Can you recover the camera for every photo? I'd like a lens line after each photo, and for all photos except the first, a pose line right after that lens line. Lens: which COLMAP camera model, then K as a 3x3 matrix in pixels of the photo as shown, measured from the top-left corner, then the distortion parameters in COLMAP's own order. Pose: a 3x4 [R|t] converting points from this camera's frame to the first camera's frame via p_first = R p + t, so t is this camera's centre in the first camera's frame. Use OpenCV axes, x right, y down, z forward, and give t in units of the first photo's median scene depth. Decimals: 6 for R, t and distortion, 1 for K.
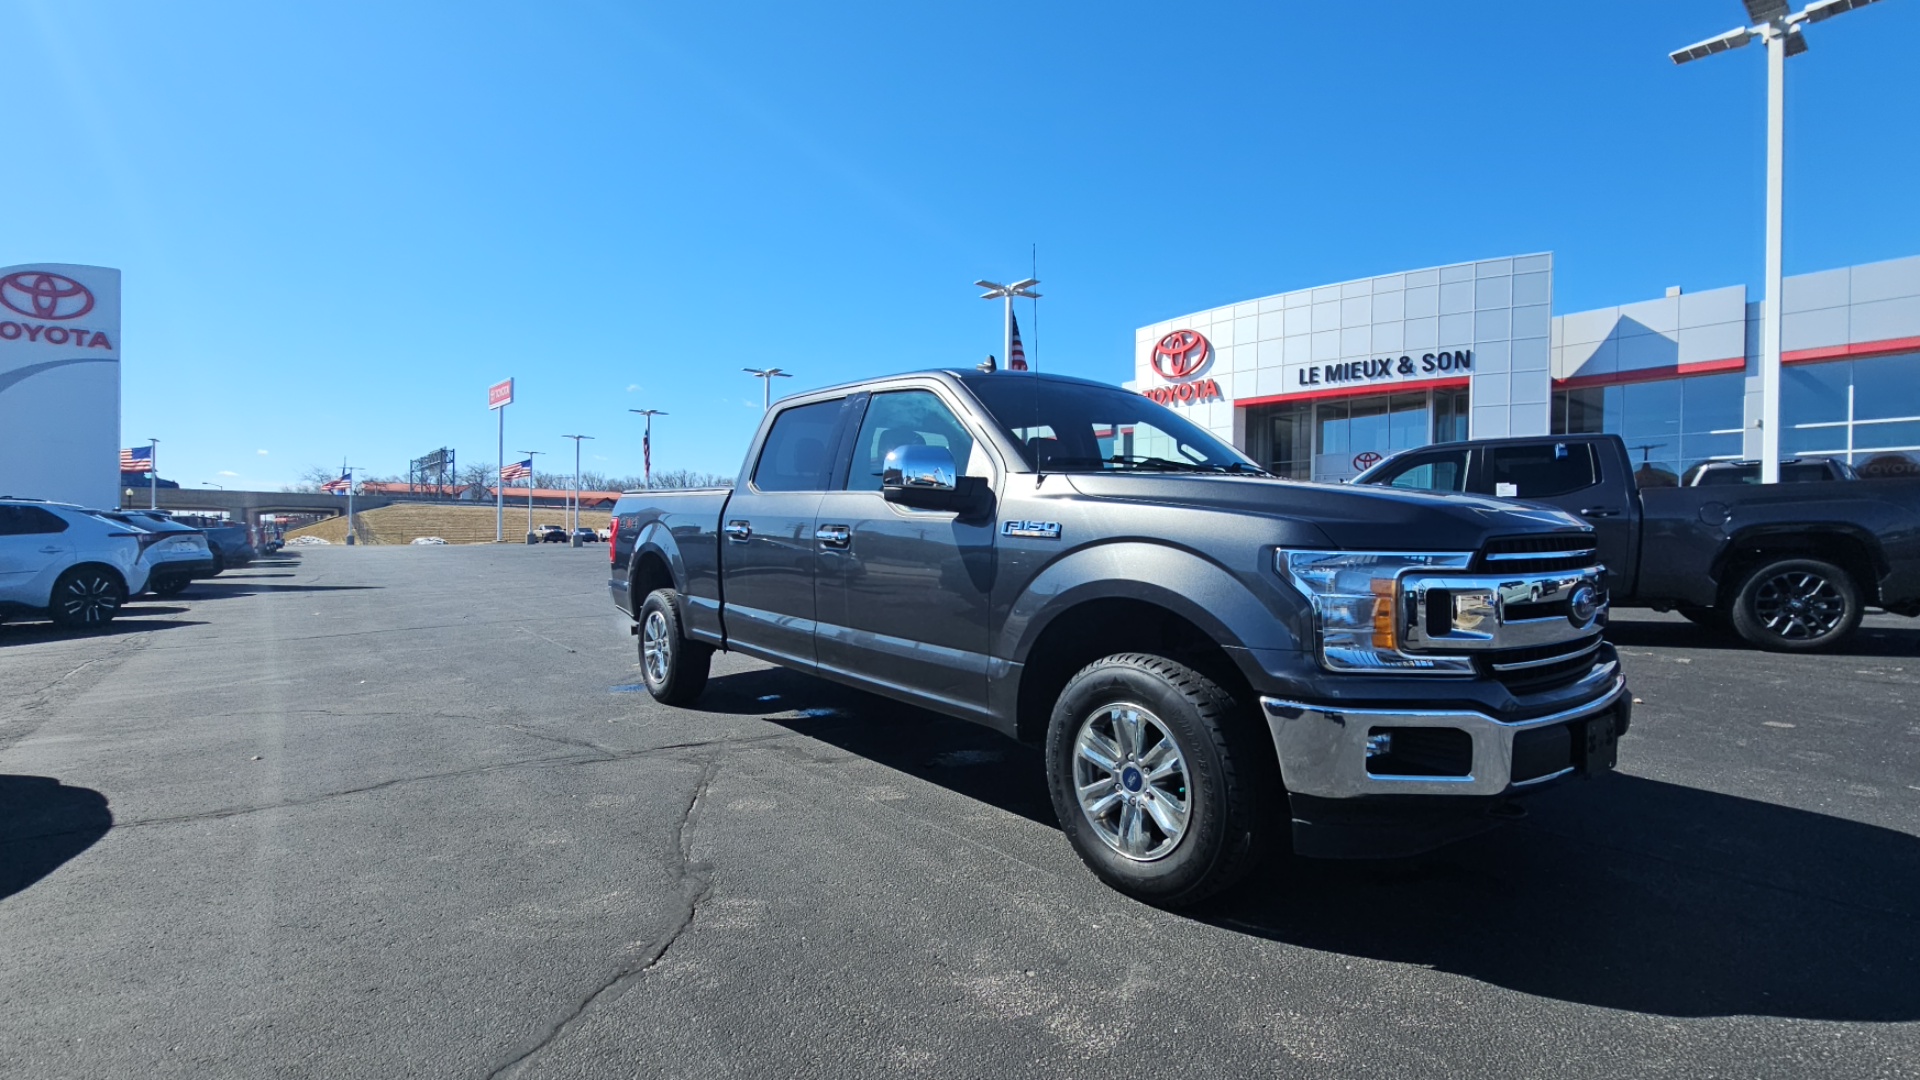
lens RADIAL K [[855.0, 0, 986.2], [0, 855.0, 569.4], [0, 0, 1]] dist [0.009249, -0.006876]
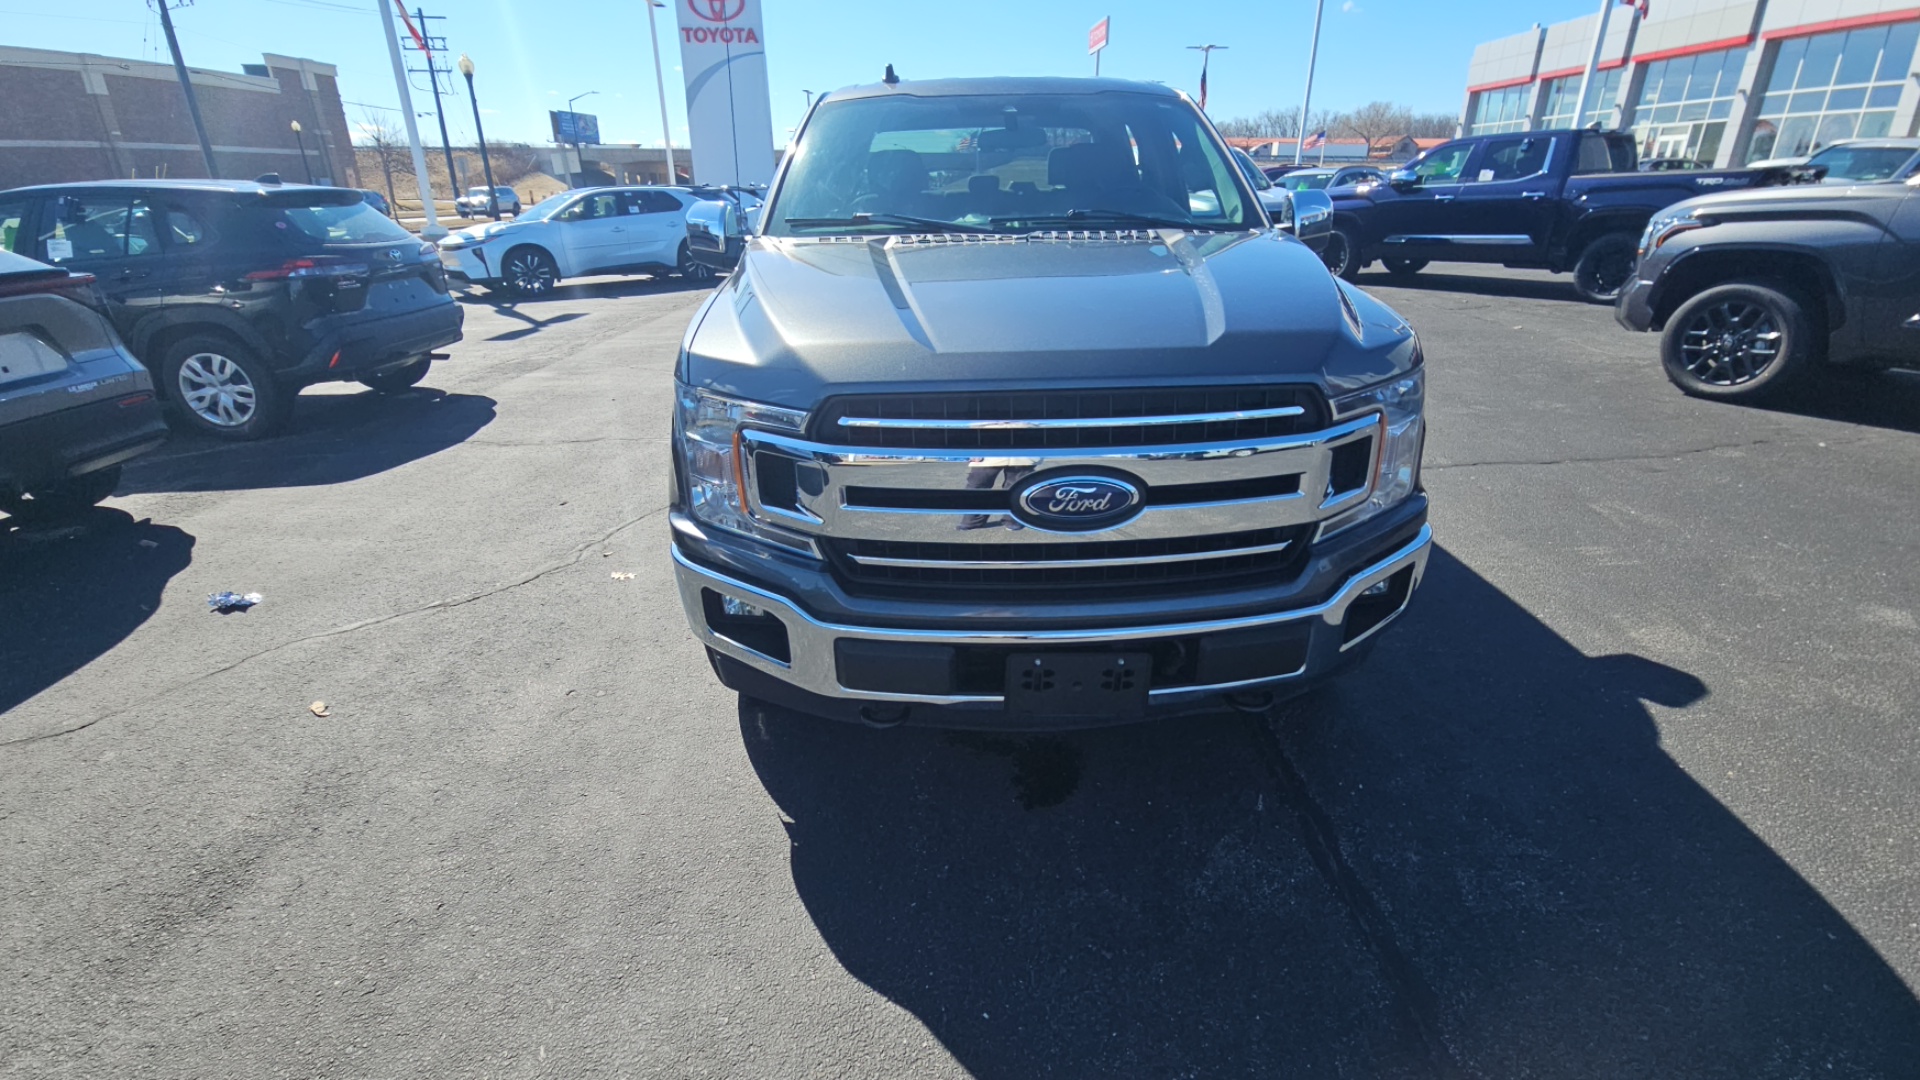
lens RADIAL K [[855.0, 0, 989.0], [0, 855.0, 553.4], [0, 0, 1]] dist [0.009249, -0.006876]
pose [[0.792522, 0.234459, -0.562972, 0.135586], [-0.016535, 0.931064, 0.364480, -0.021621], [0.609619, -0.279550, 0.741766, 0.057461]]
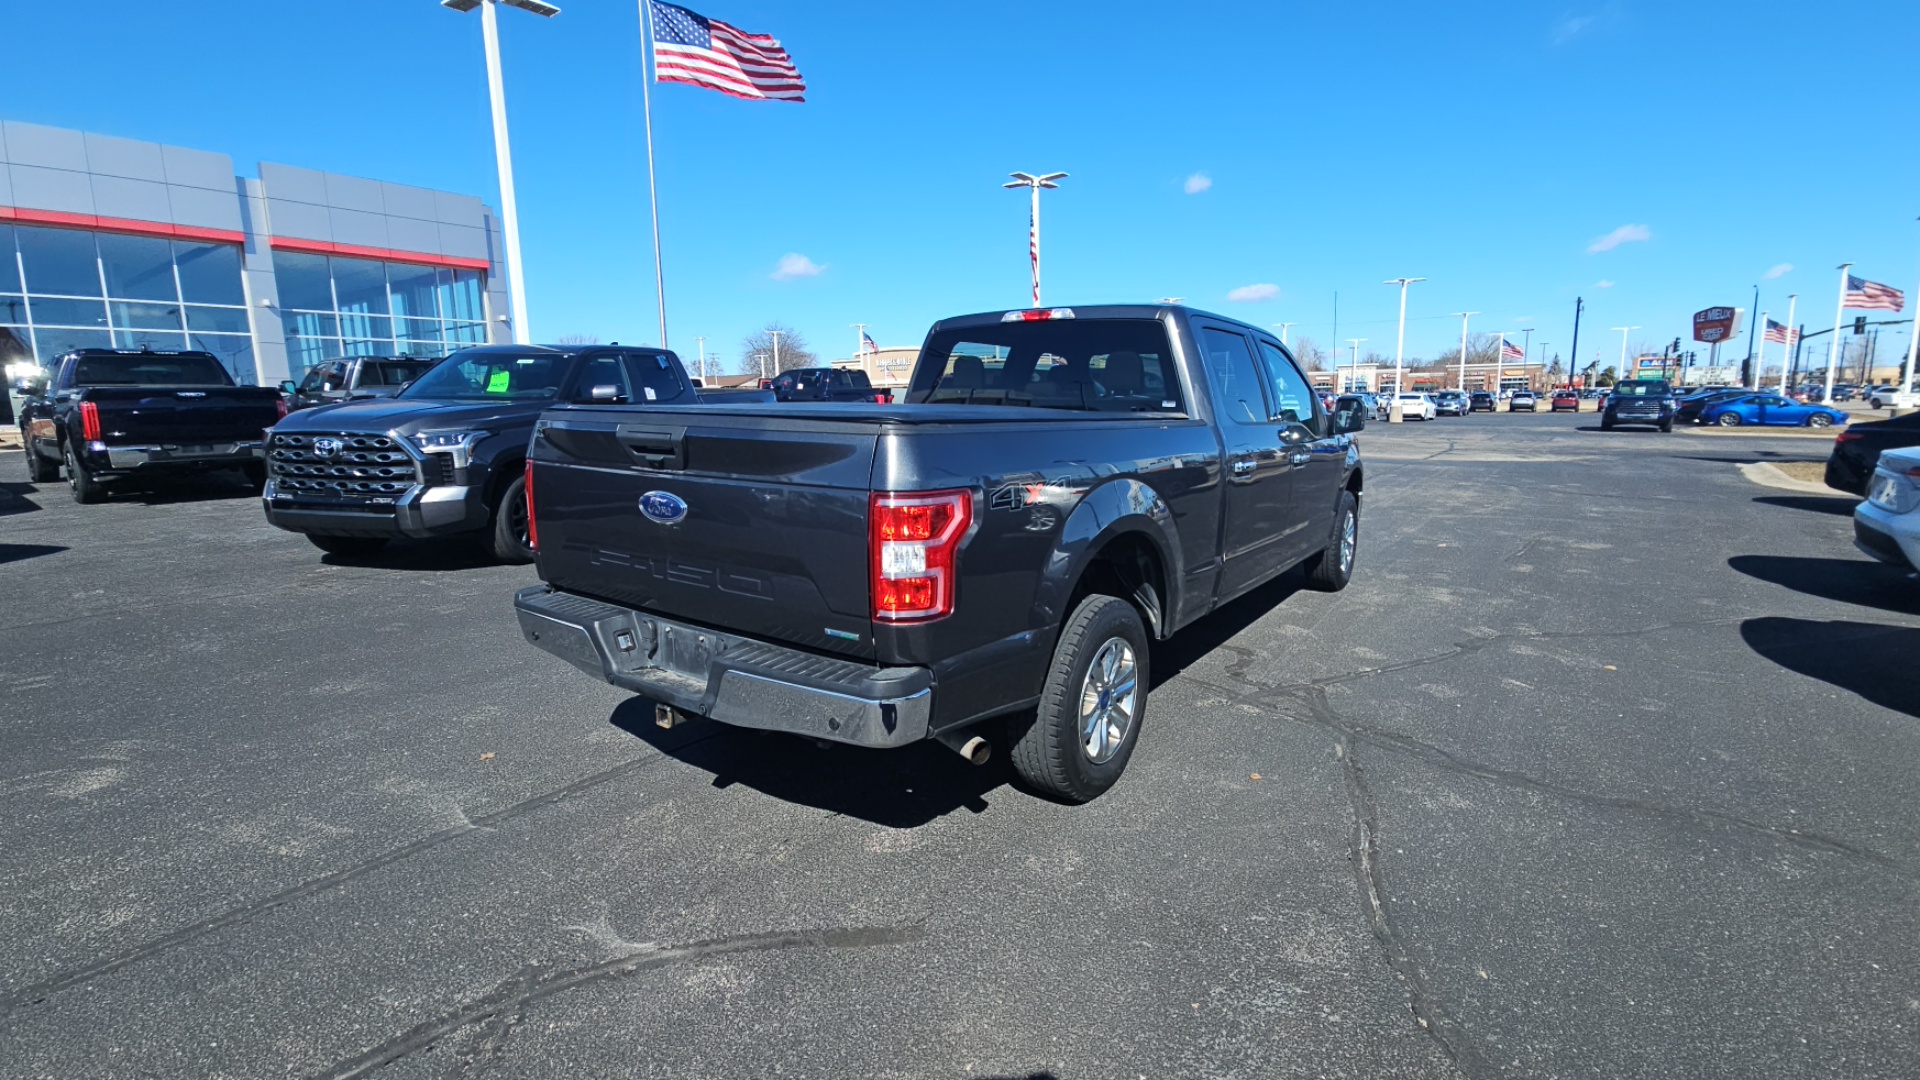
lens RADIAL K [[855.0, 0, 984.5], [0, 855.0, 536.8], [0, 0, 1]] dist [0.009249, -0.006876]
pose [[-0.265198, -0.157979, 0.951164, -0.253847], [0.049009, 0.983002, 0.176932, -0.034024], [-0.962948, 0.093538, -0.252947, 0.350217]]
